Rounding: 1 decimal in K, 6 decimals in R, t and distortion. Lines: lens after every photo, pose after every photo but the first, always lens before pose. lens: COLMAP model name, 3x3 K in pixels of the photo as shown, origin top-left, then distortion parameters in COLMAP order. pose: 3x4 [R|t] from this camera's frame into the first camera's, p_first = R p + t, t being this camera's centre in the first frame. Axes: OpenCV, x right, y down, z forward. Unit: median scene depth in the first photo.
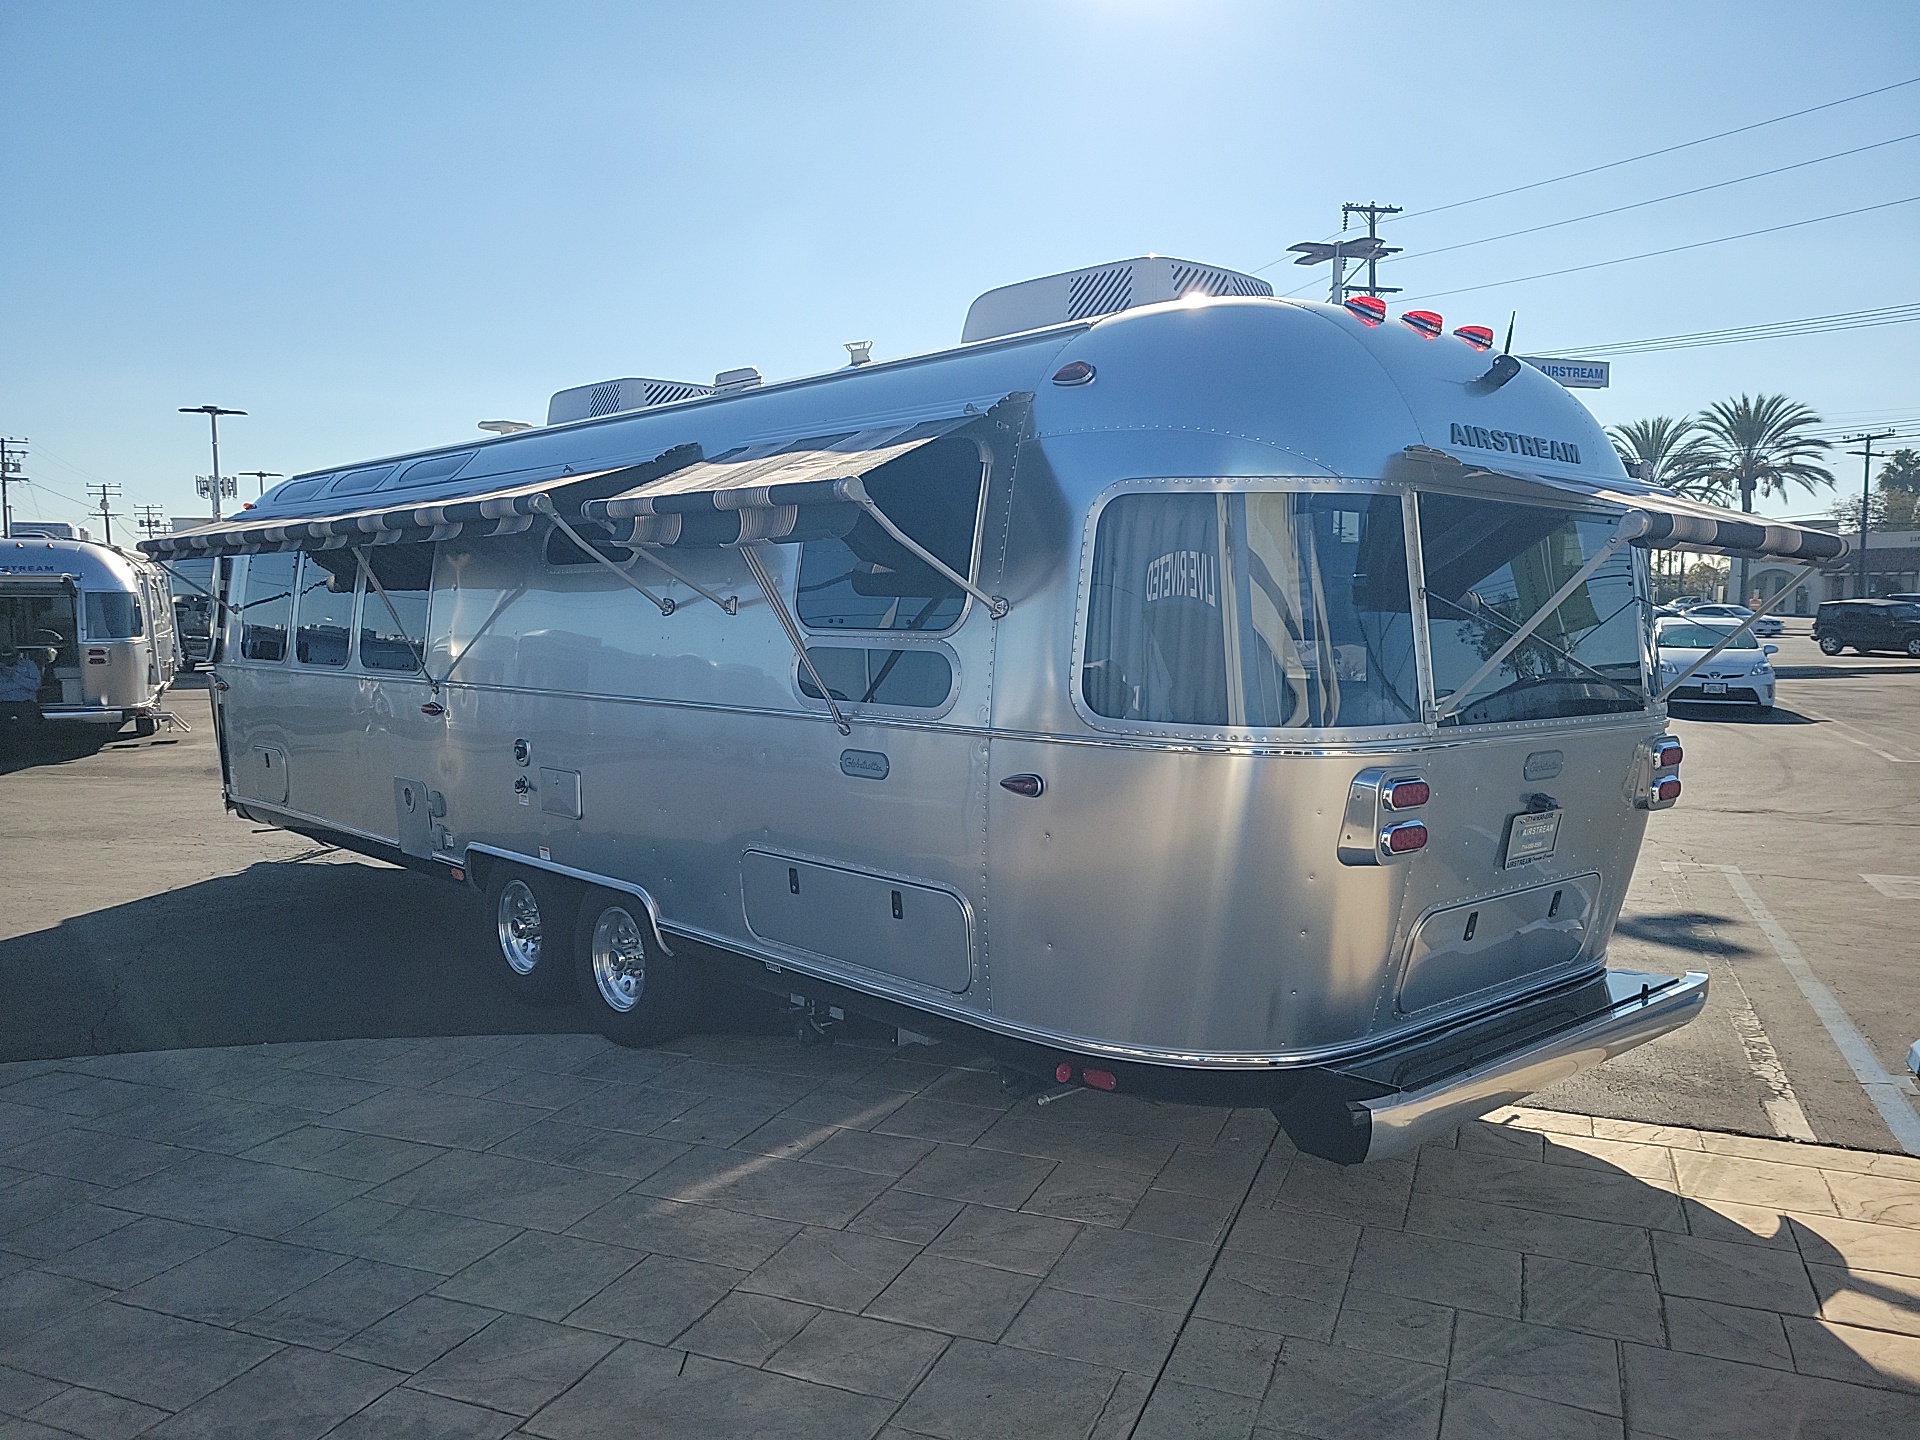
lens RADIAL K [[1442.3, 0, 960.0], [0, 1442.3, 720.0], [0, 0, 1]] dist [0.066231, -0.051842]
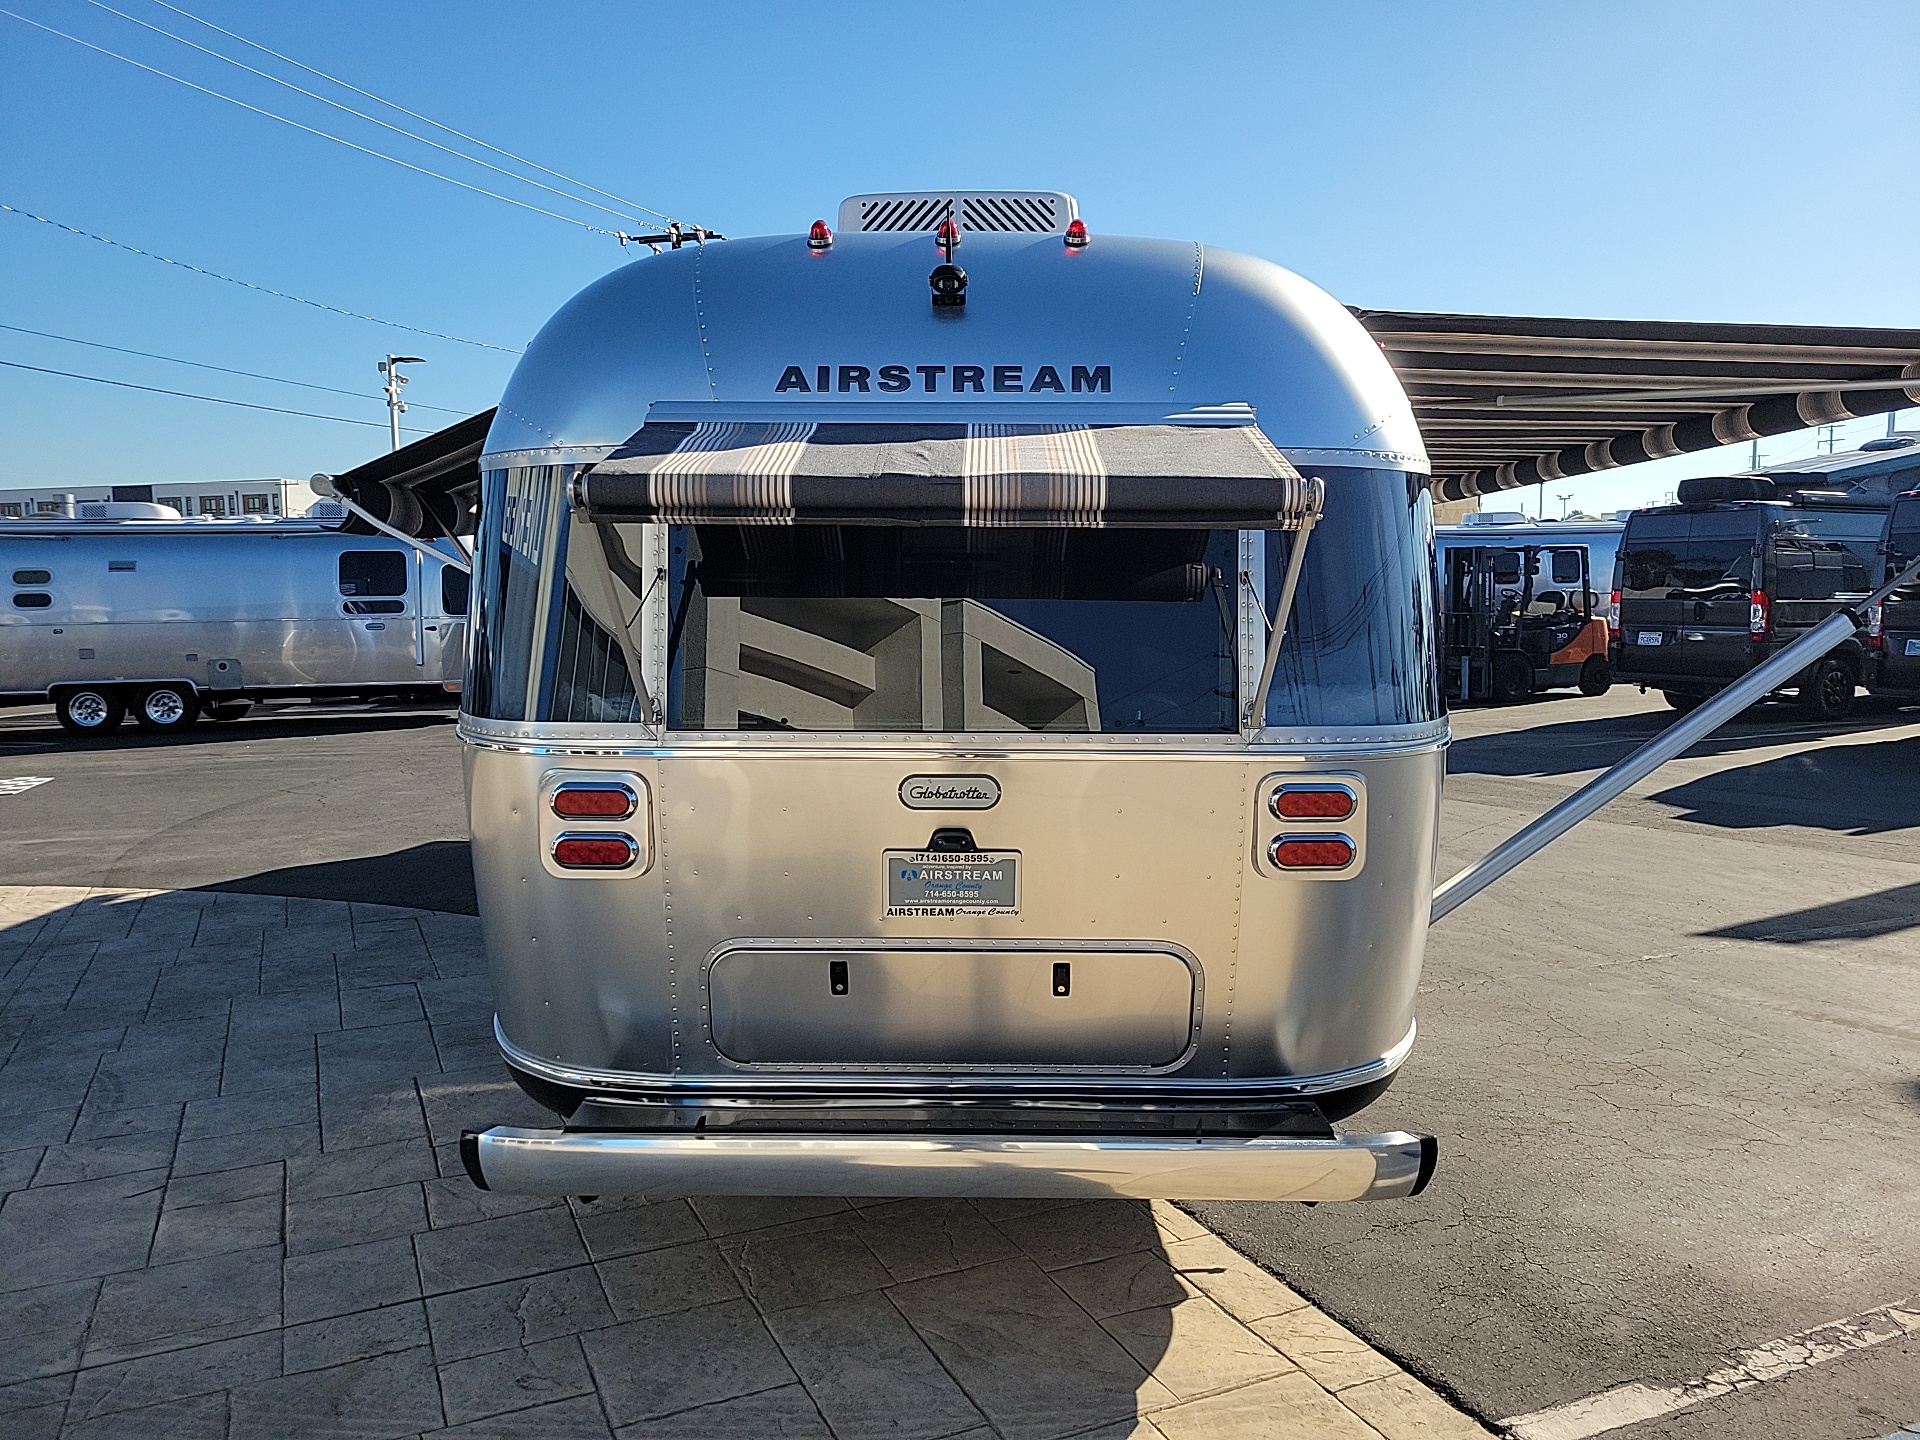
lens RADIAL K [[1442.3, 0, 960.0], [0, 1442.3, 720.0], [0, 0, 1]] dist [0.066231, -0.051842]
pose [[0.732057, 0.062767, -0.678345, 0.861738], [-0.044513, 0.998026, 0.044309, -0.044489], [0.679787, -0.002241, 0.733406, 0.396242]]
